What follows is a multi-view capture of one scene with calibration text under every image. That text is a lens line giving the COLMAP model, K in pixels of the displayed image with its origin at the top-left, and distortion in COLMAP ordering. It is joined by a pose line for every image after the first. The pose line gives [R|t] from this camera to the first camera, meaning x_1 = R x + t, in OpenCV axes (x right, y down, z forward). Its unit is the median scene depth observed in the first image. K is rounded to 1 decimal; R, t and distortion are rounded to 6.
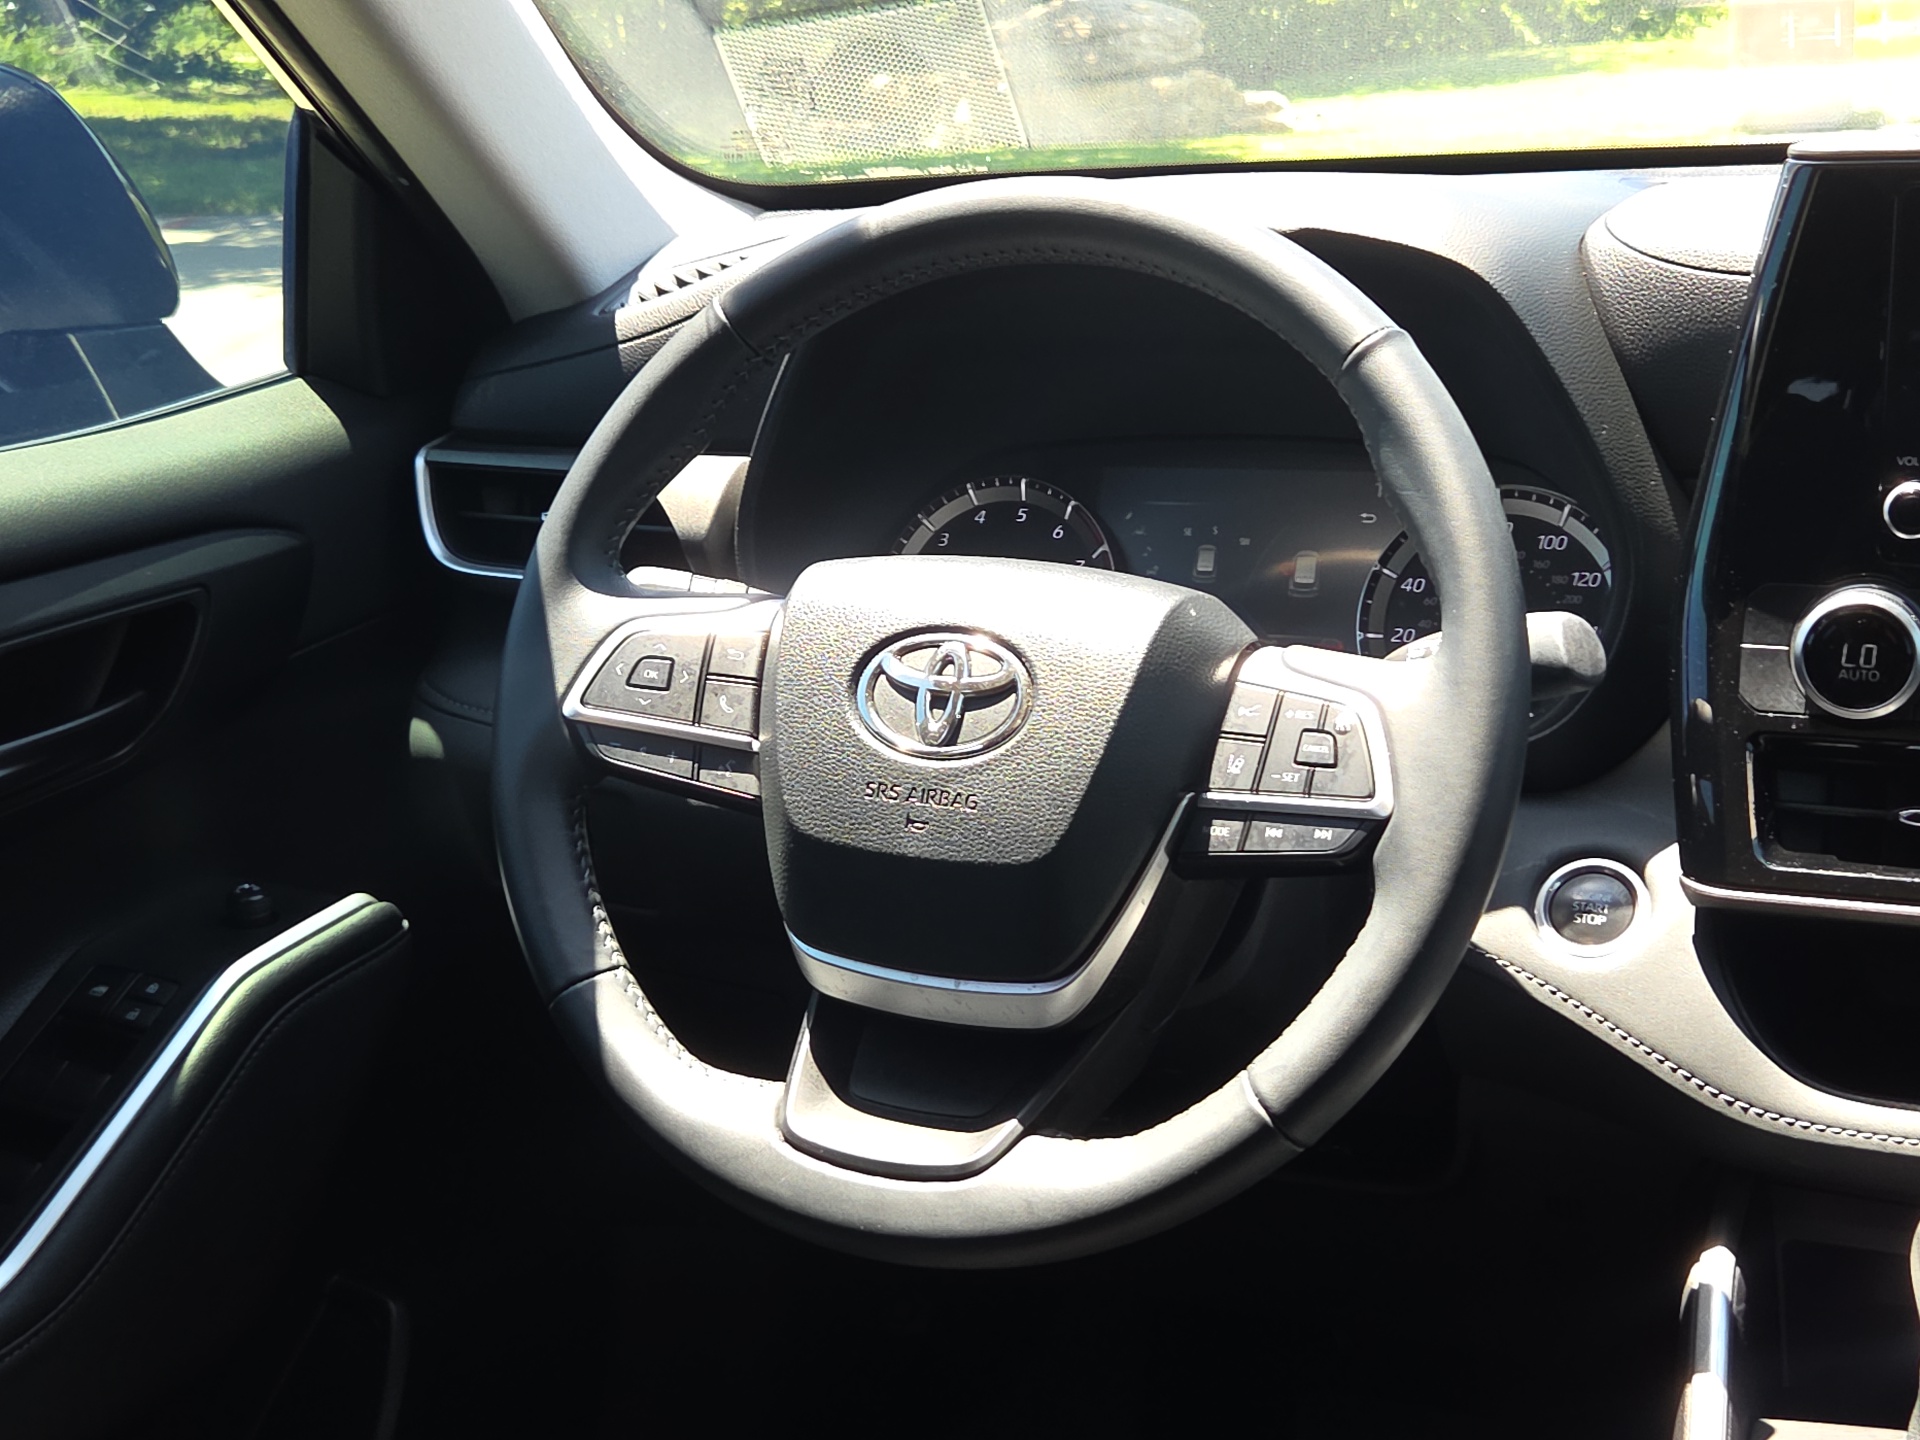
lens RADIAL K [[2802.7, 0, 990.7], [0, 2802.7, 707.5], [0, 0, 1]] dist [0.064627, 0.000000]
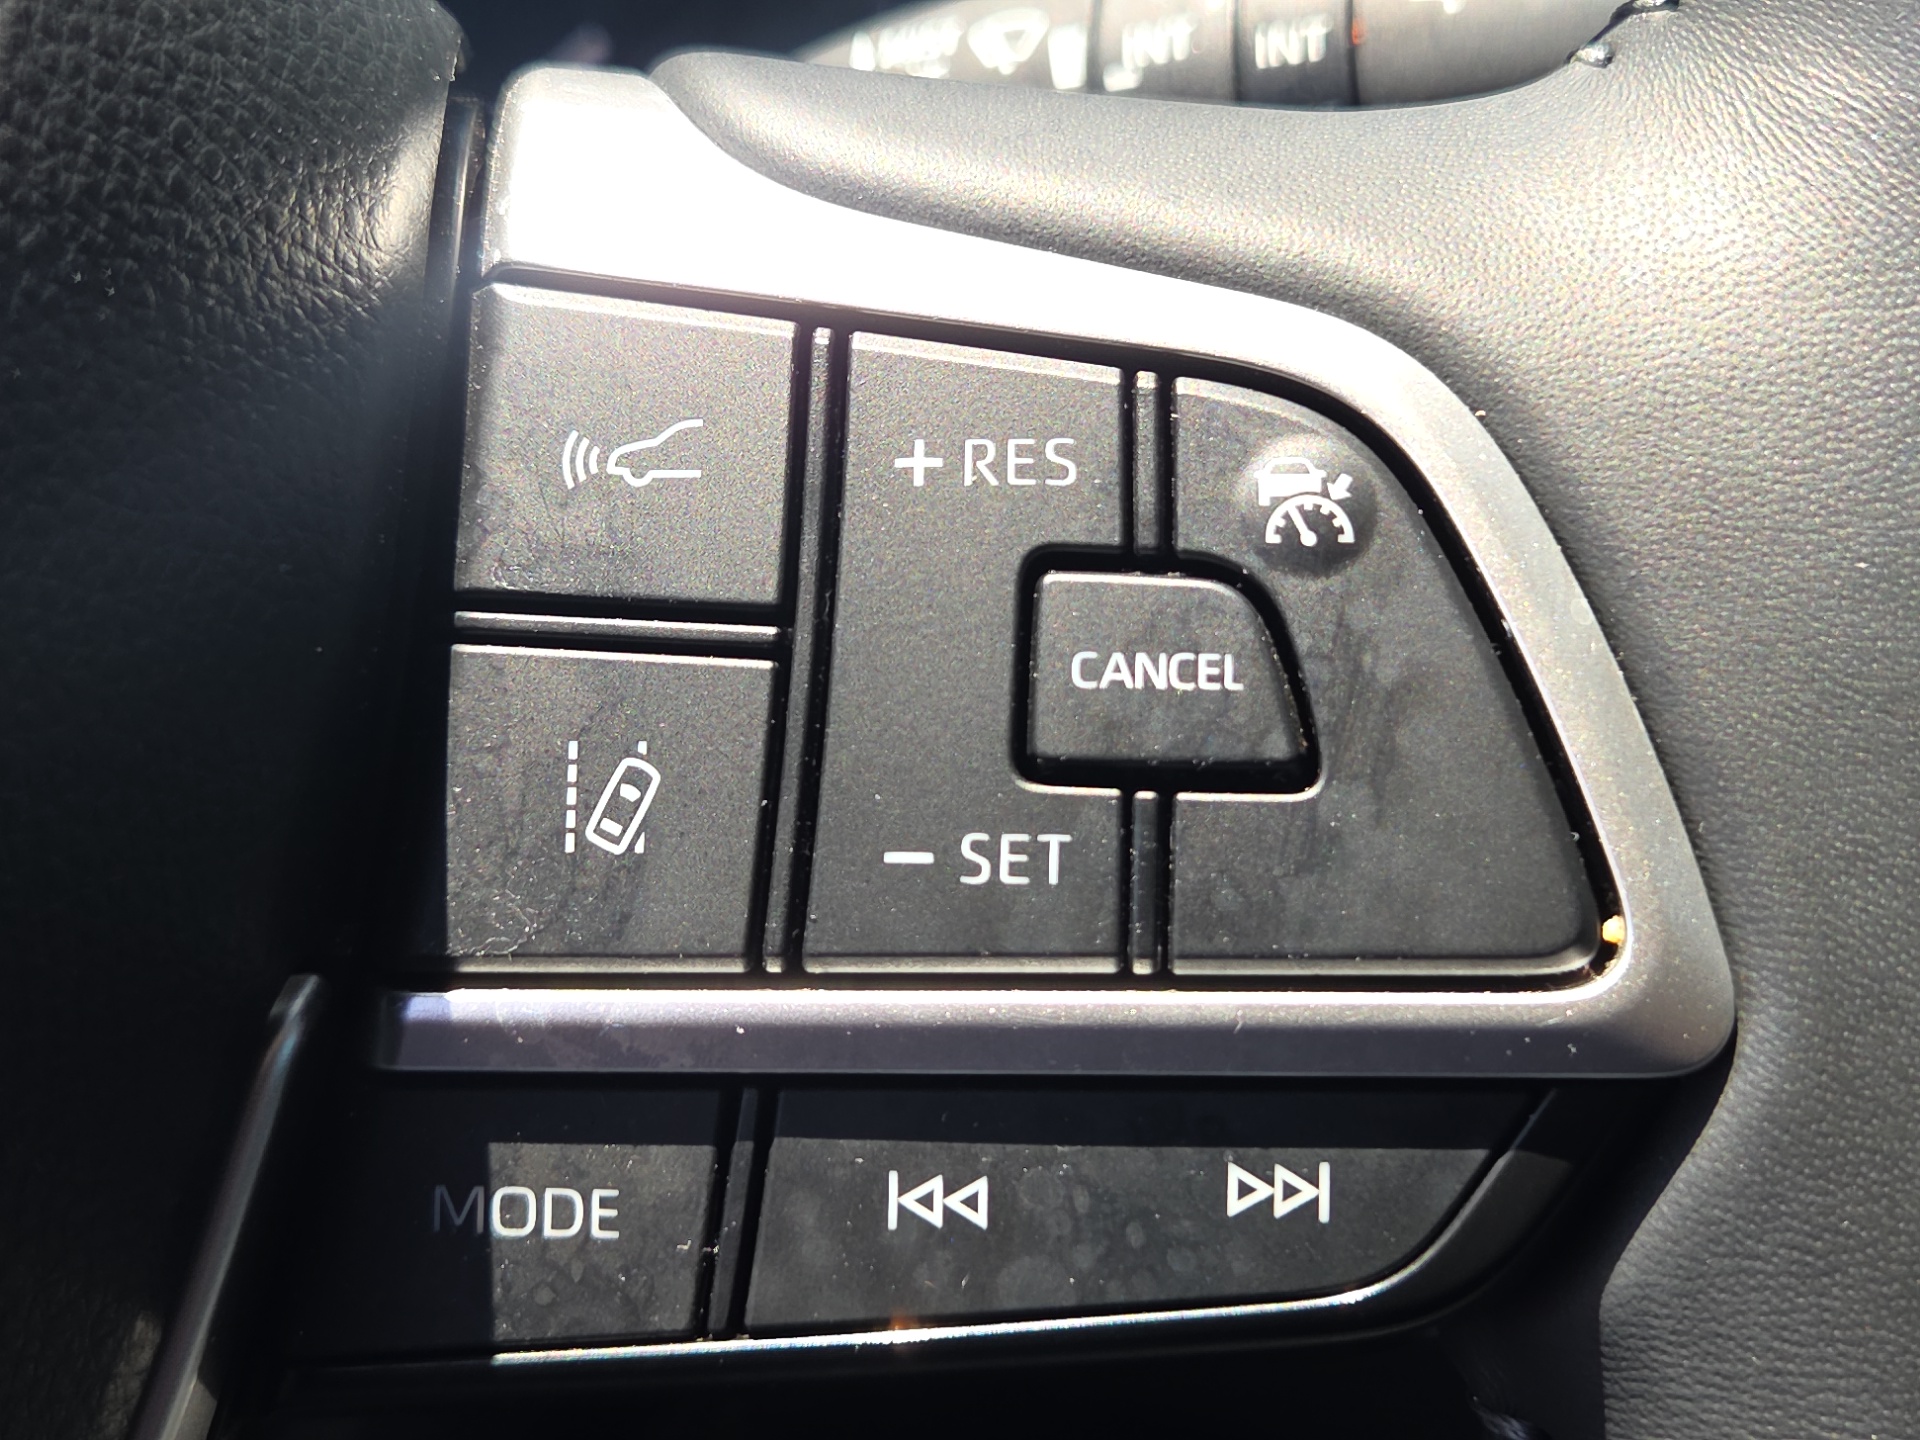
lens RADIAL K [[2717.0, 0, 968.2], [0, 2717.0, 714.3], [0, 0, 1]] dist [0.078276, 0.000000]
pose [[0.837121, -0.147856, 0.526656, 0.021016], [0.056520, 0.981004, 0.185573, -0.011935], [-0.544090, -0.125580, 0.829576, 0.808143]]
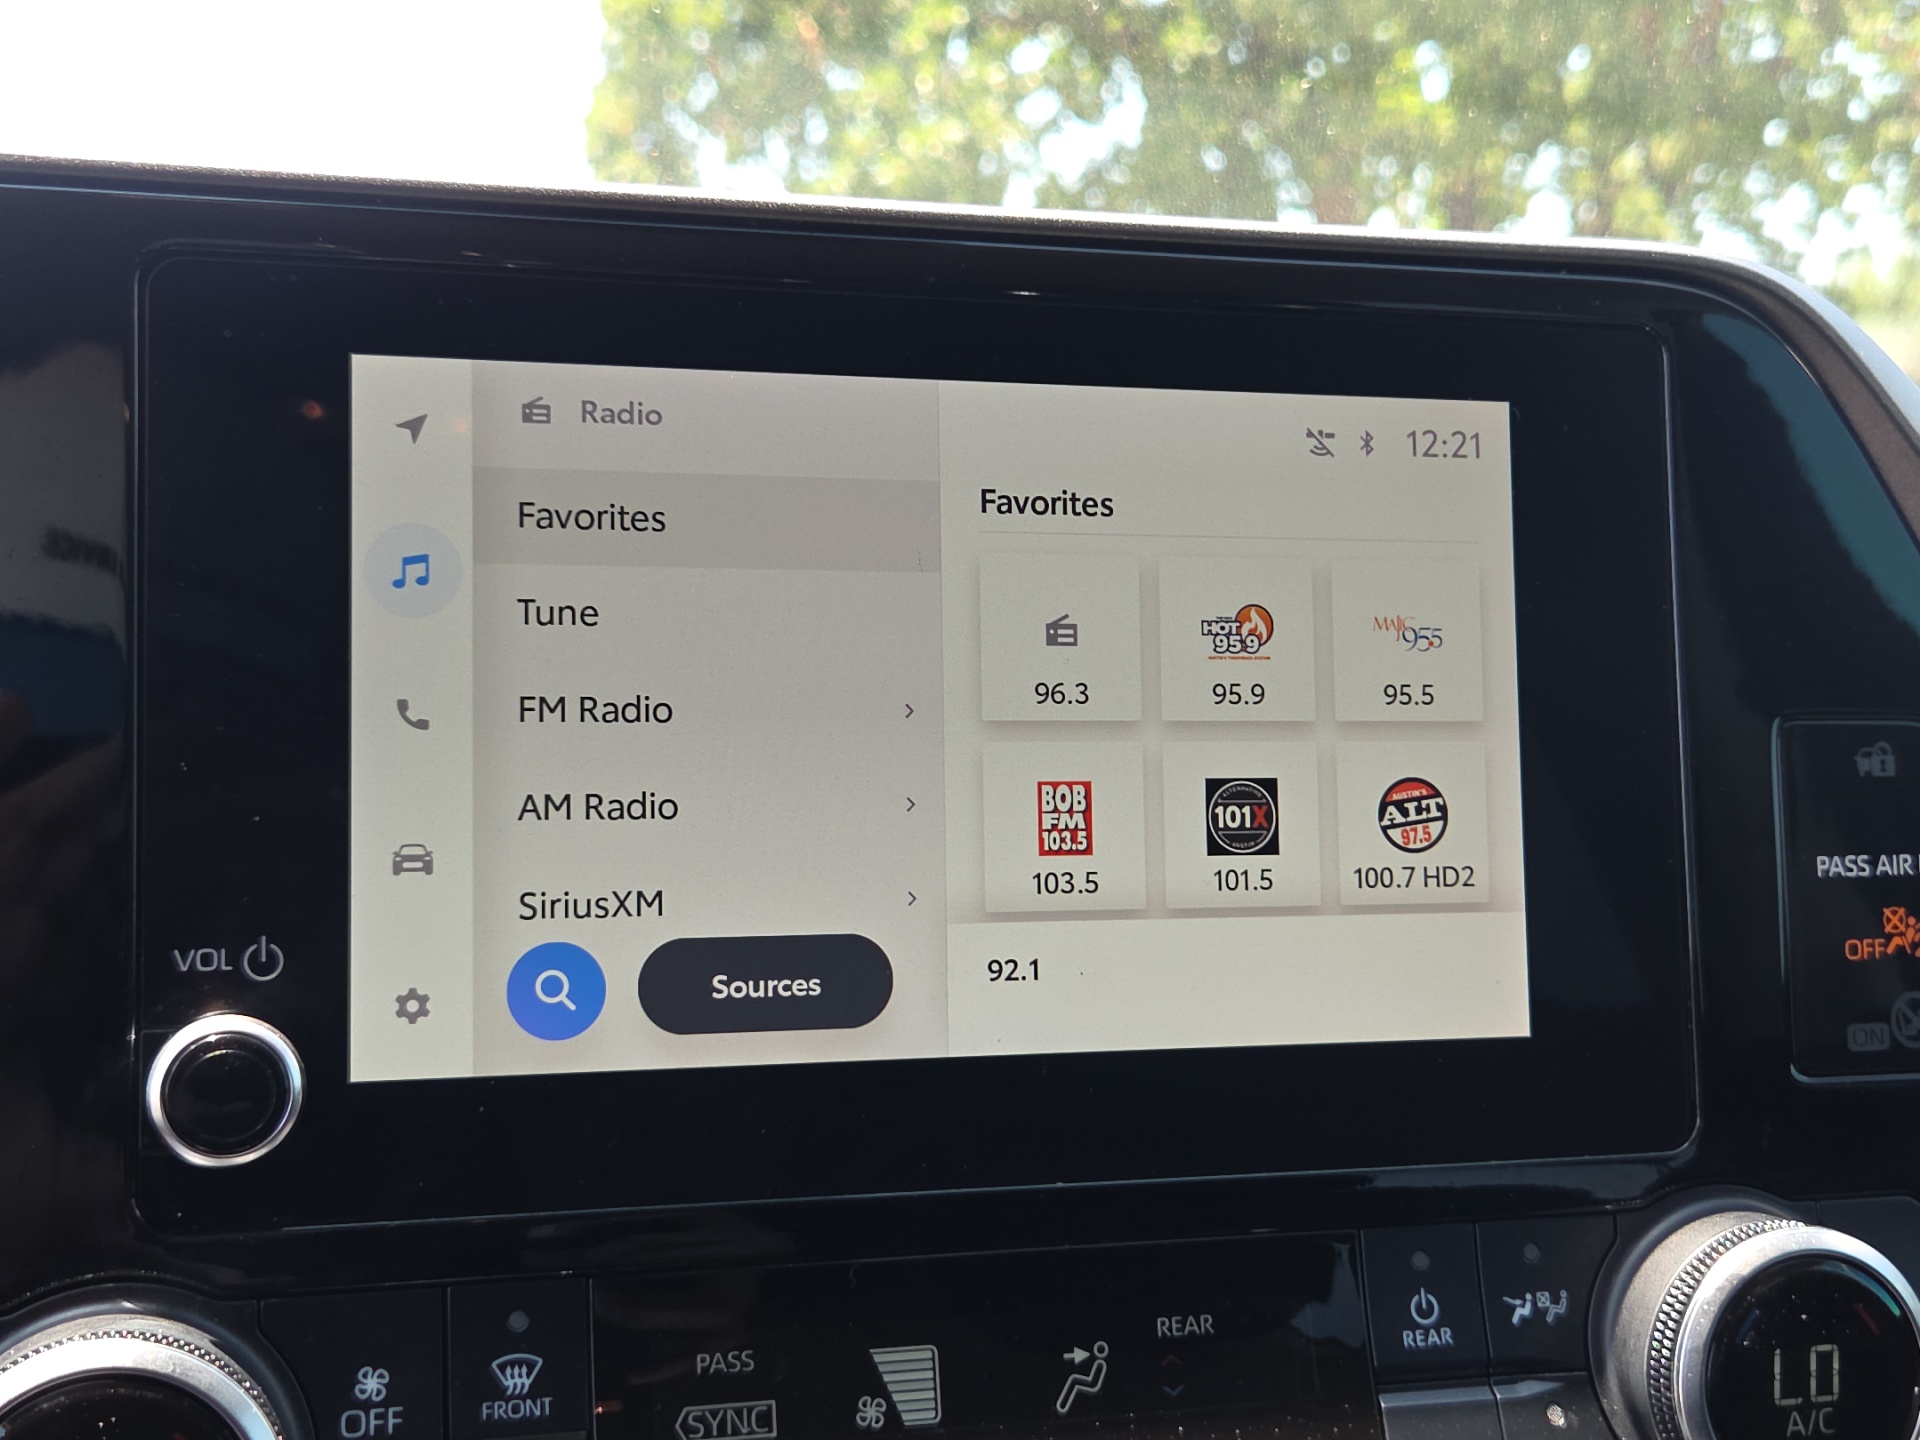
lens RADIAL K [[2505.7, 0, 1011.7], [0, 2505.7, 692.2], [0, 0, 1]] dist [0.056220, 0.000000]
pose [[0.773426, 0.027546, 0.633287, 0.193864], [0.118175, 0.975274, -0.186747, -0.046302], [-0.622773, 0.219274, 0.751048, 0.672042]]
